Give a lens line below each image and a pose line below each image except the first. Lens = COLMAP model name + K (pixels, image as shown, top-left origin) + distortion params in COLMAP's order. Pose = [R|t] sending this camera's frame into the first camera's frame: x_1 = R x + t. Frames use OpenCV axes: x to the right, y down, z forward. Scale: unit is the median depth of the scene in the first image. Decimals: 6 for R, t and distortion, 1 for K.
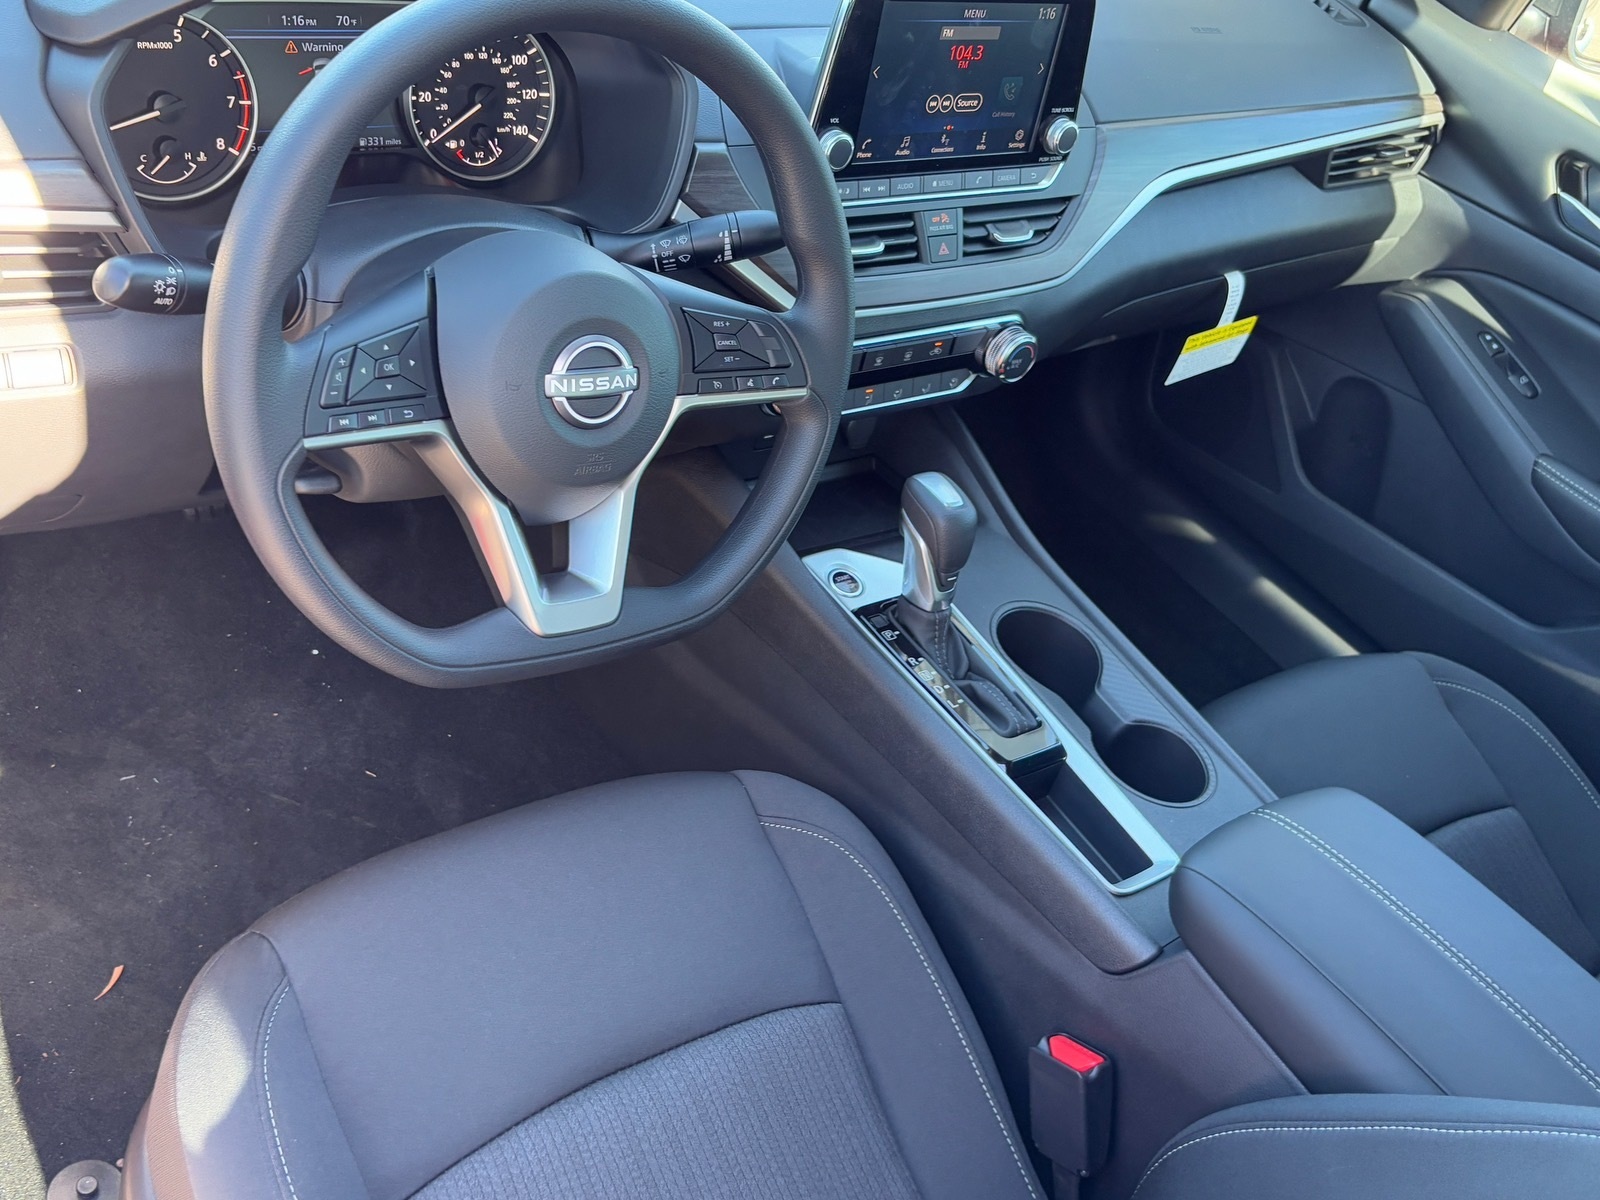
lens RADIAL K [[1598.5, 0, 784.9], [0, 1598.5, 591.3], [0, 0, 1]] dist [-0.000935, 0.000000]
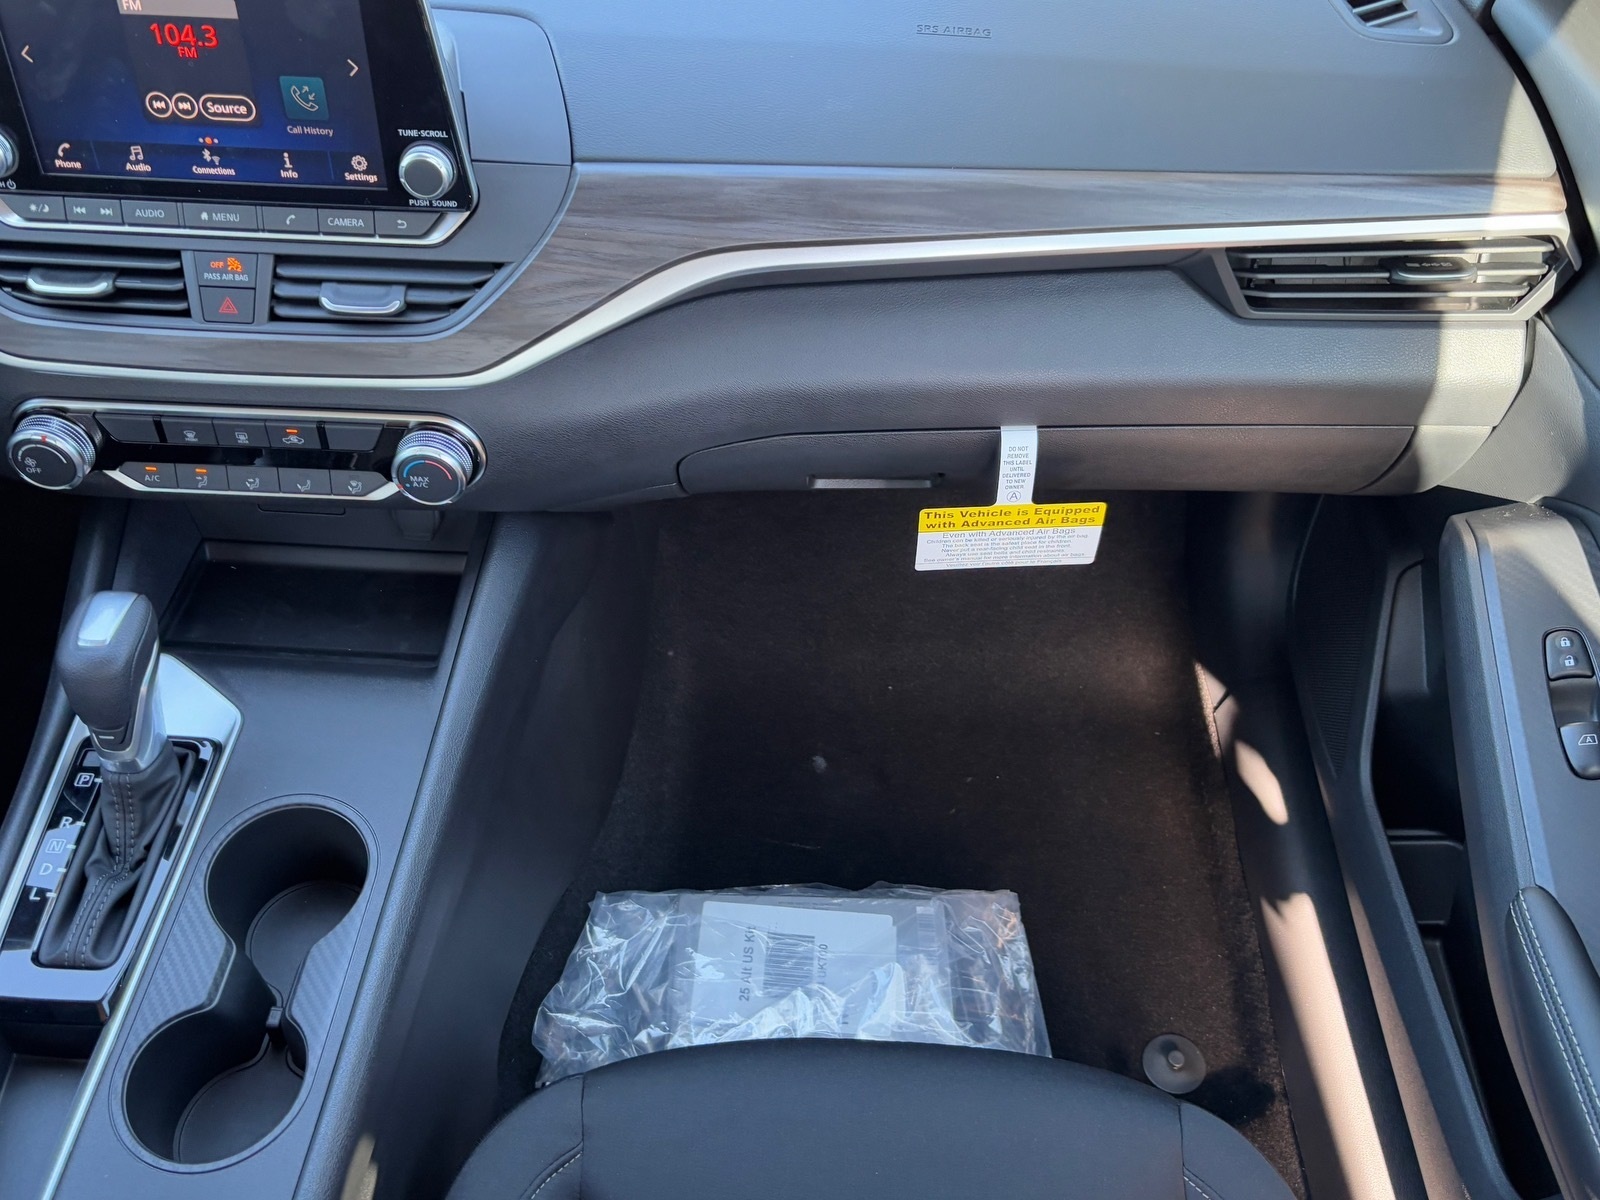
lens RADIAL K [[1457.7, 0, 814.1], [0, 1457.7, 596.0], [0, 0, 1]] dist [0.011389, 0.000000]
pose [[0.761698, 0.273858, -0.587212, 0.777524], [-0.250538, 0.960279, 0.122860, -0.249972], [0.597533, 0.053537, 0.800055, 0.667068]]
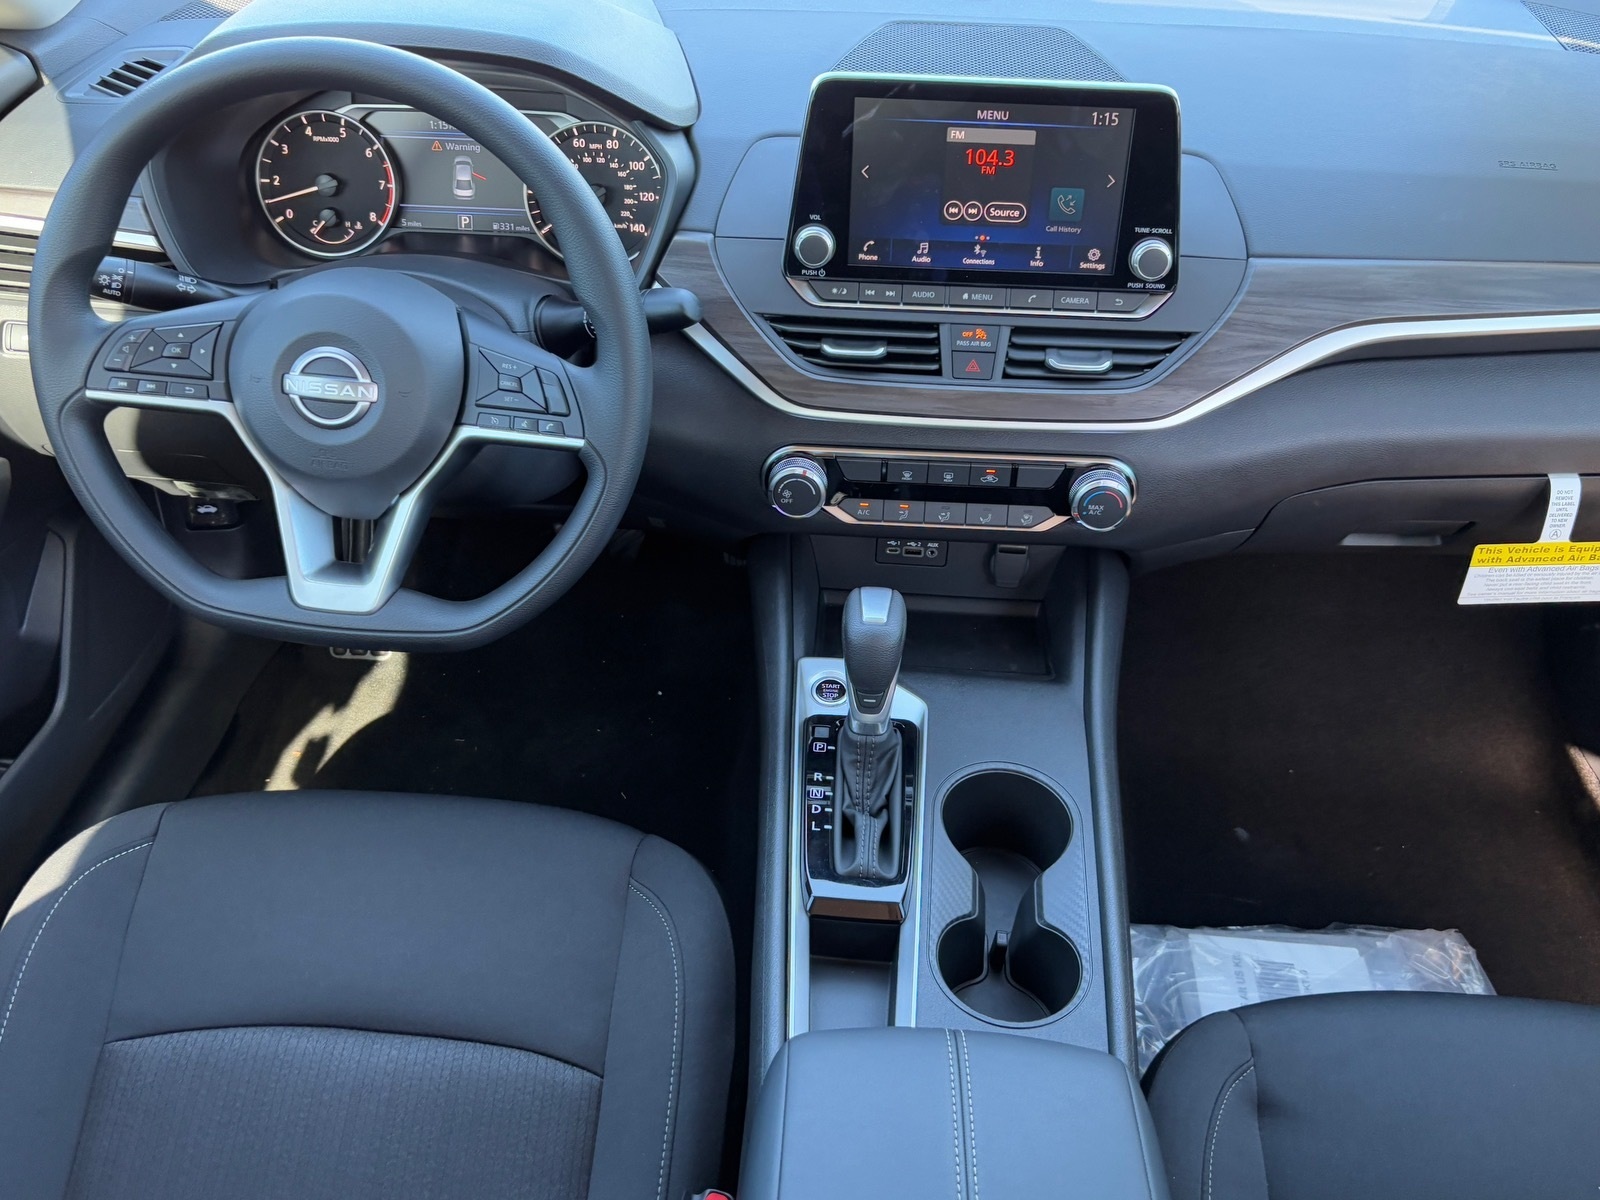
lens RADIAL K [[1457.7, 0, 812.2], [0, 1457.7, 619.1], [0, 0, 1]] dist [0.011389, 0.000000]
pose [[0.749269, 0.183673, -0.636286, 0.637783], [-0.258136, 0.965780, -0.025186, -0.025037], [0.609887, 0.183120, 0.771042, 0.323385]]
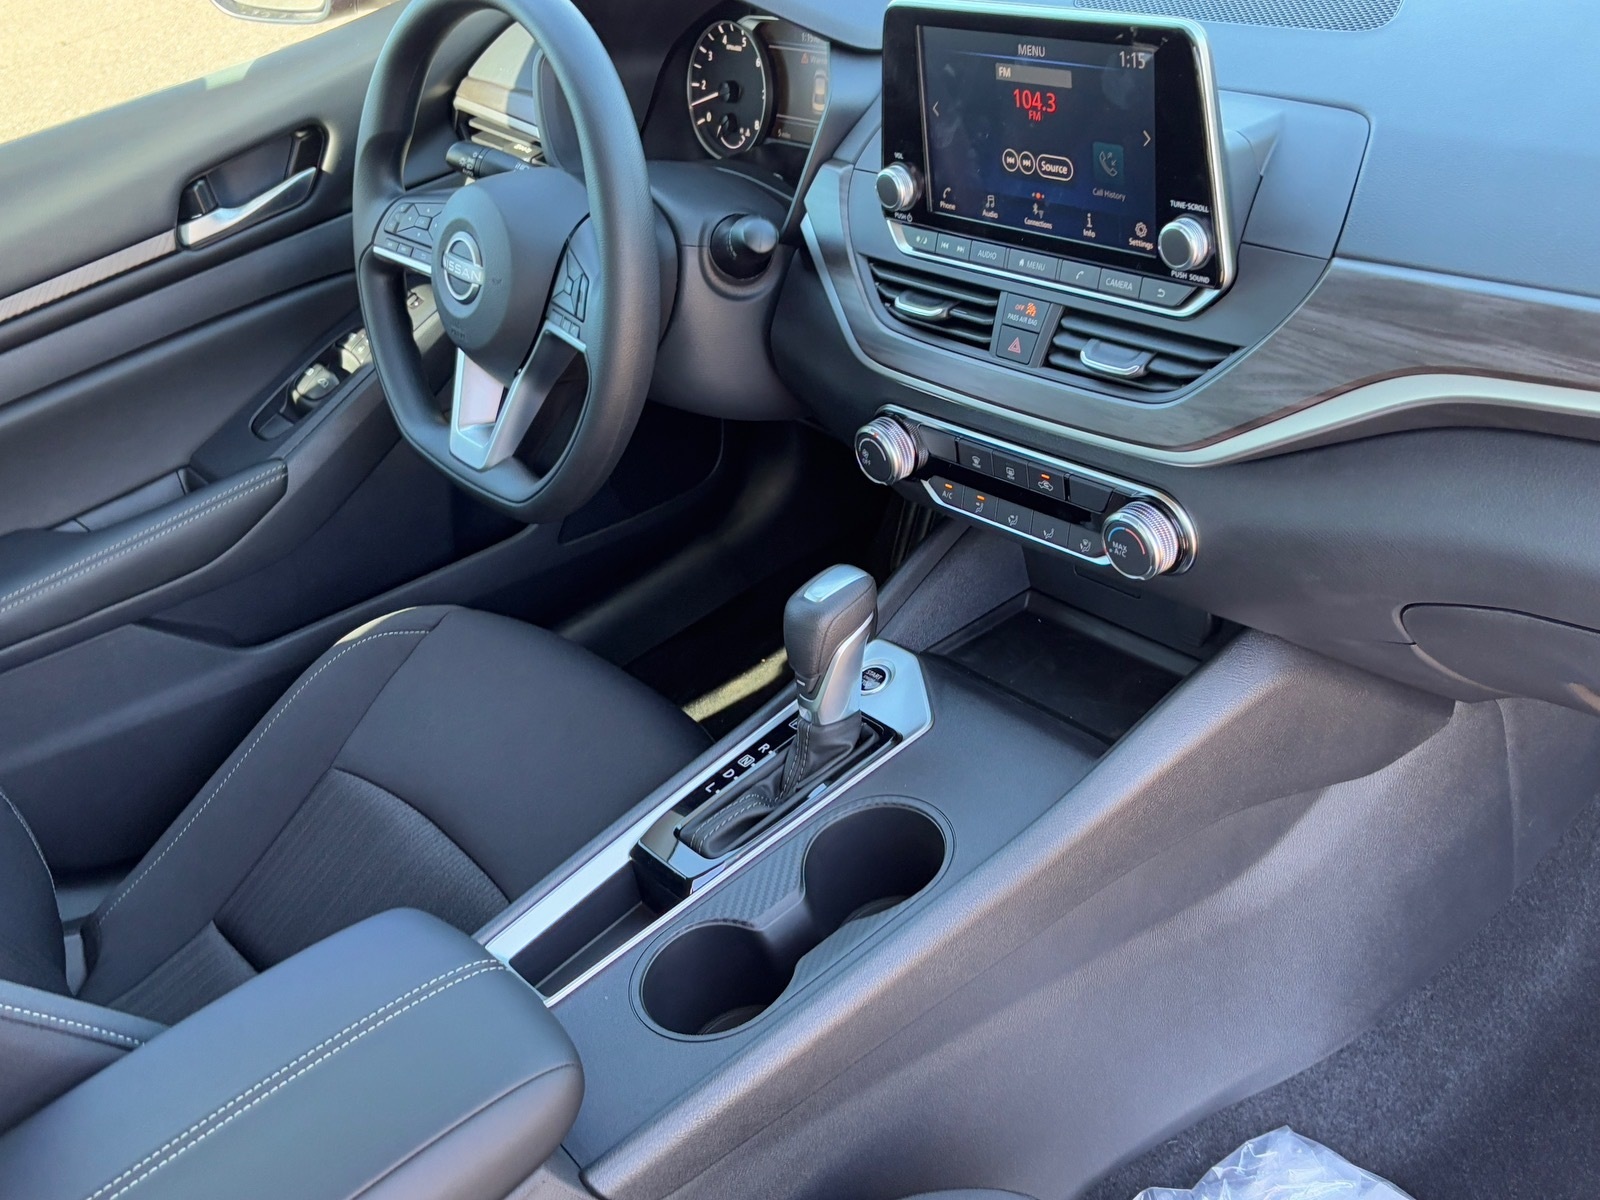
lens RADIAL K [[1770.9, 0, 786.0], [0, 1770.9, 611.0], [0, 0, 1]] dist [0.053289, 0.000000]
pose [[-0.013709, 0.302850, -0.952940, 1.039900], [-0.434124, 0.856718, 0.278515, -0.314527], [0.900749, 0.417513, 0.119729, 0.894801]]
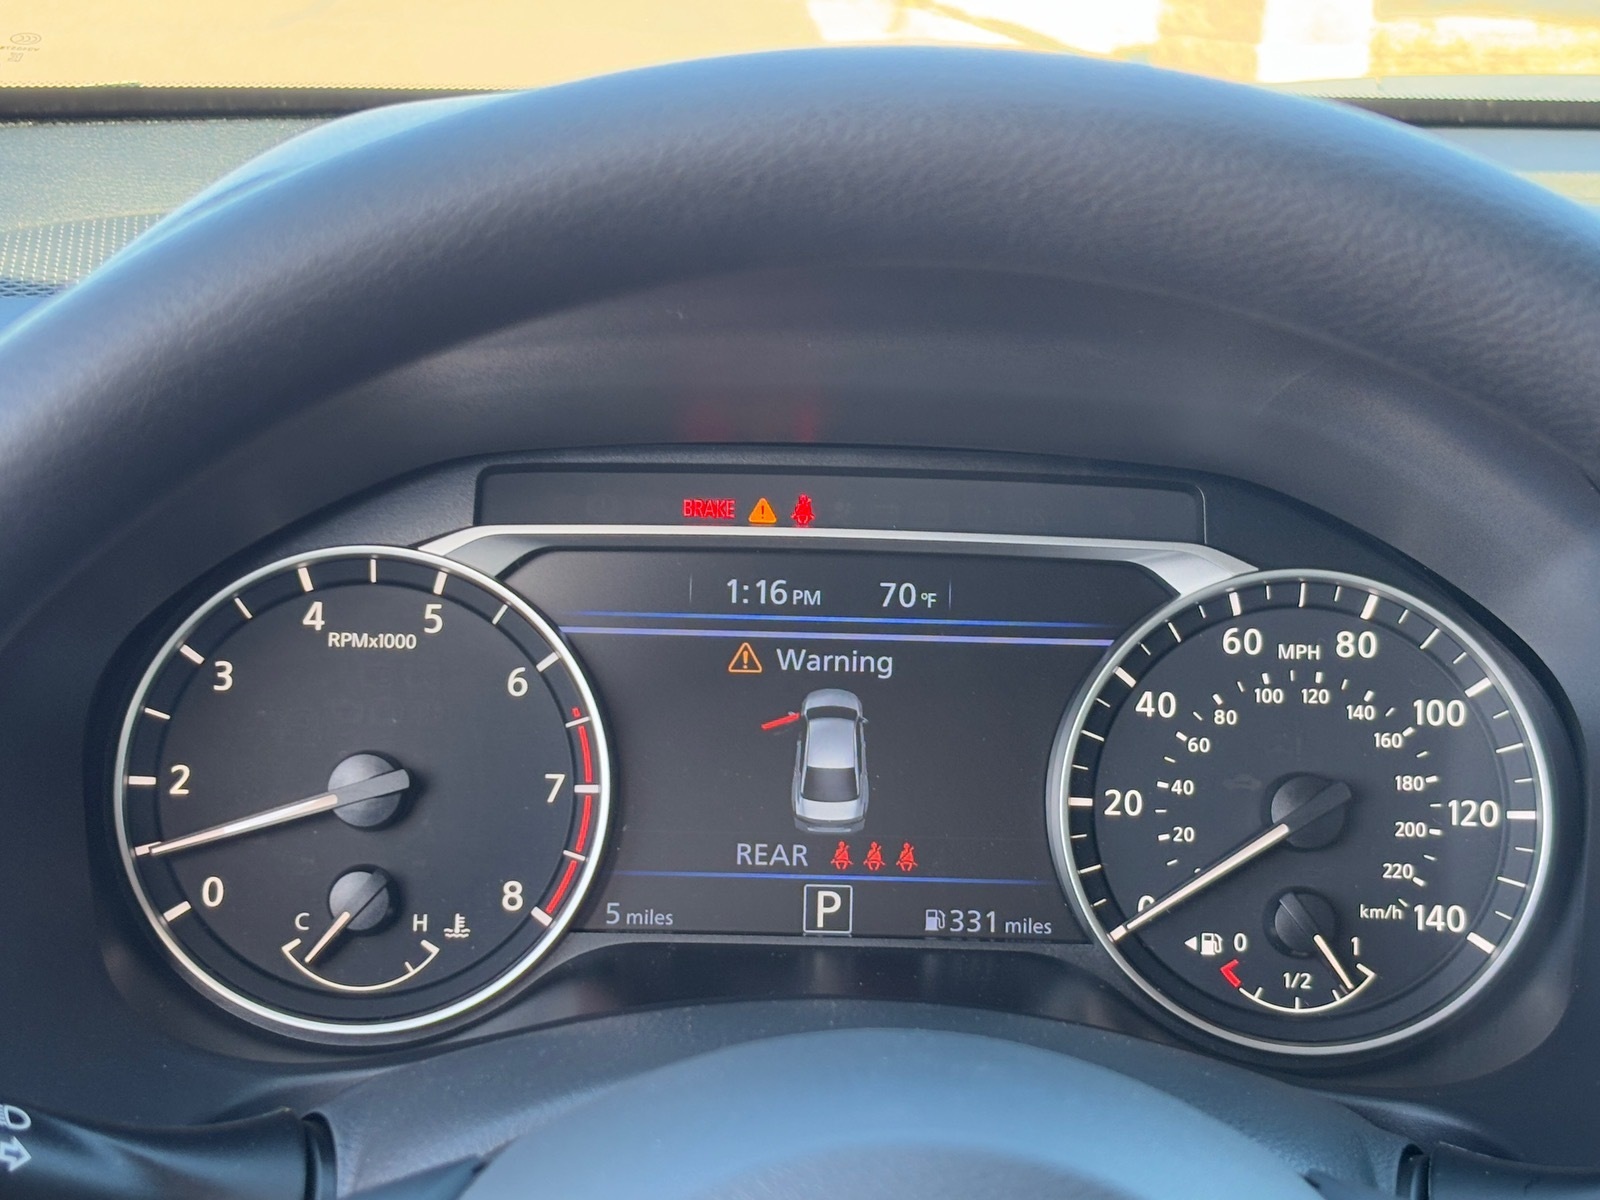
lens RADIAL K [[2979.5, 0, 773.7], [0, 2979.5, 614.7], [0, 0, 1]] dist [0.203531, 0.000000]
pose [[0.792303, -0.087164, -0.603870, 0.104007], [-0.221728, 0.880937, -0.418074, -0.054448], [0.568413, 0.465136, 0.678642, 0.471995]]
